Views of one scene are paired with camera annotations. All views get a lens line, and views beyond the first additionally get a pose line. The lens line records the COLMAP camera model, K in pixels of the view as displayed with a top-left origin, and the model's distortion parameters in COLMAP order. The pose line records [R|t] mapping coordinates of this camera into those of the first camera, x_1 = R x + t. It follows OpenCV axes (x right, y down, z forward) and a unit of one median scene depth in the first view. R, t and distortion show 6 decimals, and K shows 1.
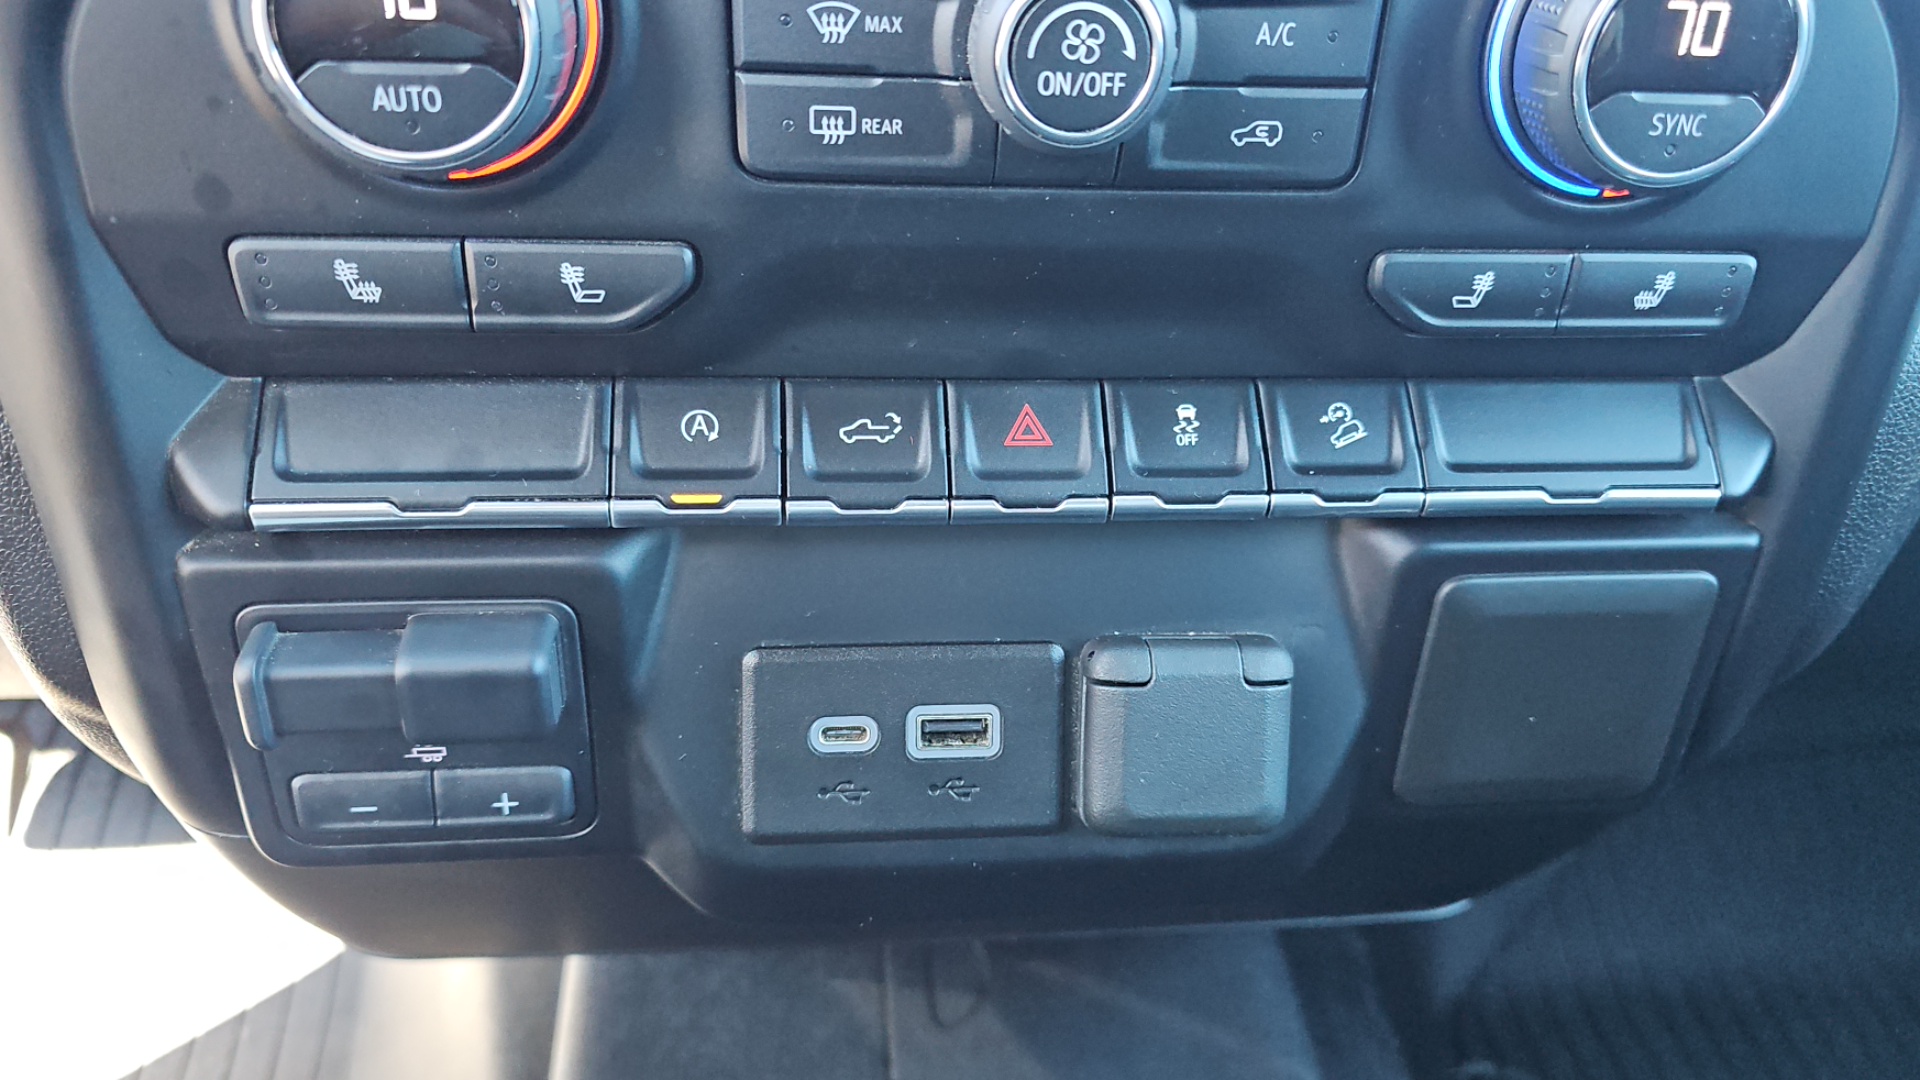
lens RADIAL K [[1454.3, 0, 969.4], [0, 1454.3, 540.7], [0, 0, 1]] dist [0.024790, -0.058807]
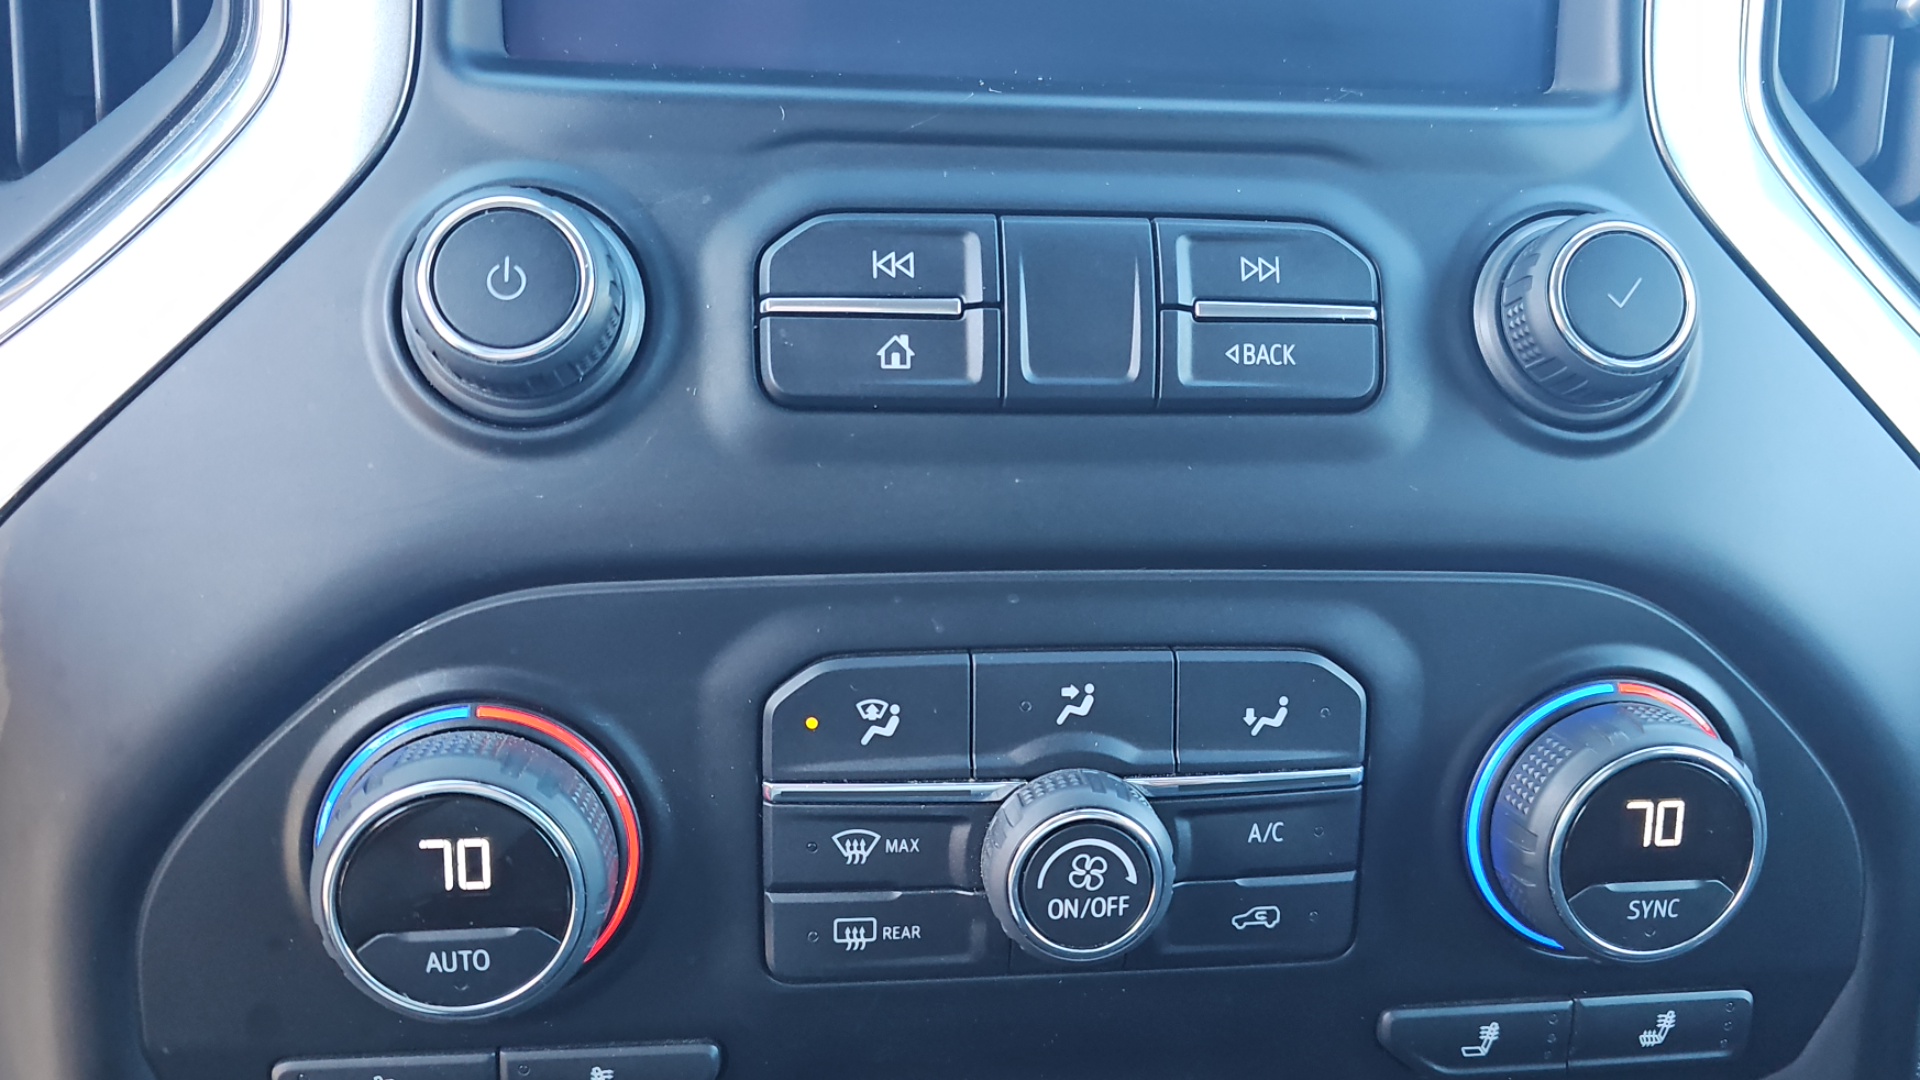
lens RADIAL K [[1454.3, 0, 968.5], [0, 1454.3, 525.3], [0, 0, 1]] dist [0.024790, -0.058807]
pose [[0.999561, -0.029571, -0.001989, -0.000575], [0.027612, 0.953504, -0.300113, -0.246795], [0.010771, 0.299926, 0.953902, -0.097892]]
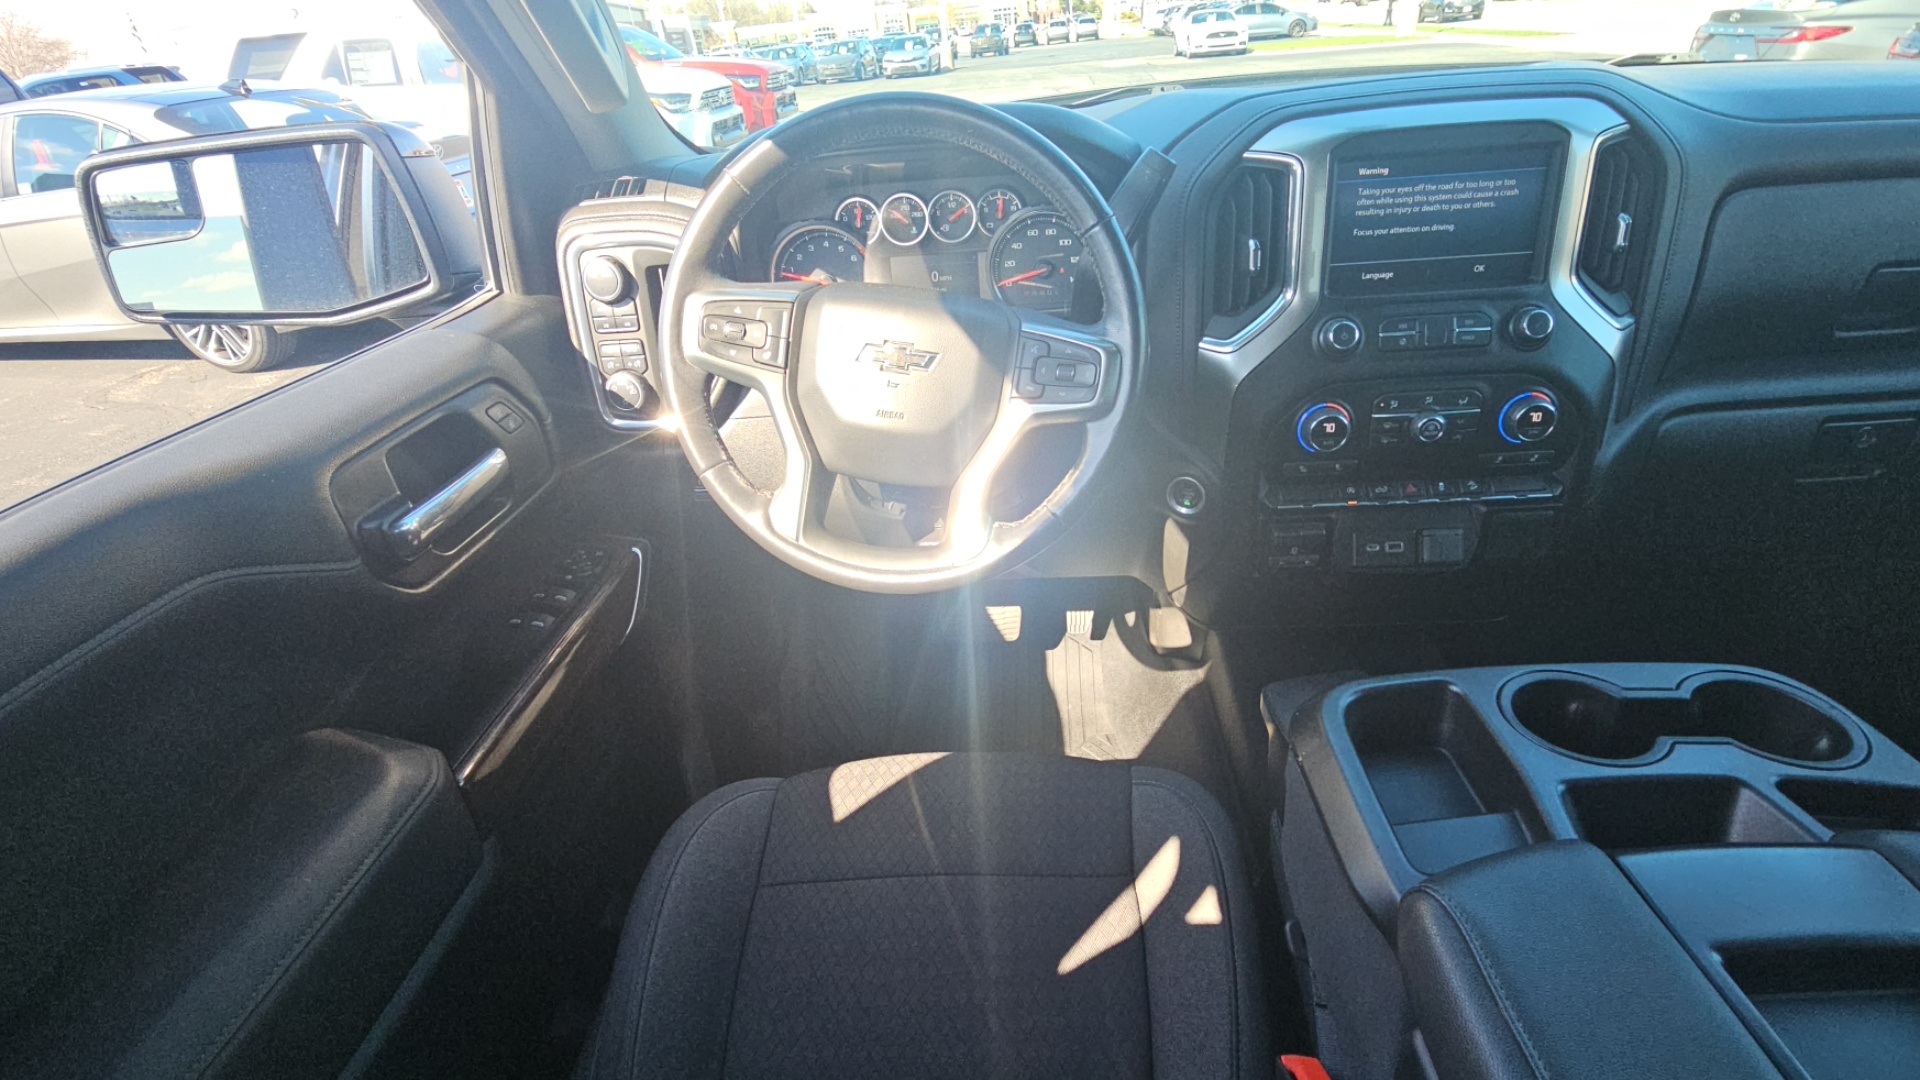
lens RADIAL K [[861.3, 0, 975.9], [0, 861.3, 543.5], [0, 0, 1]] dist [0.007160, -0.005355]
pose [[0.978686, -0.034146, -0.202502, -1.086065], [0.022107, 0.997867, -0.061417, 0.351883], [0.204167, 0.055631, 0.977354, -2.988474]]
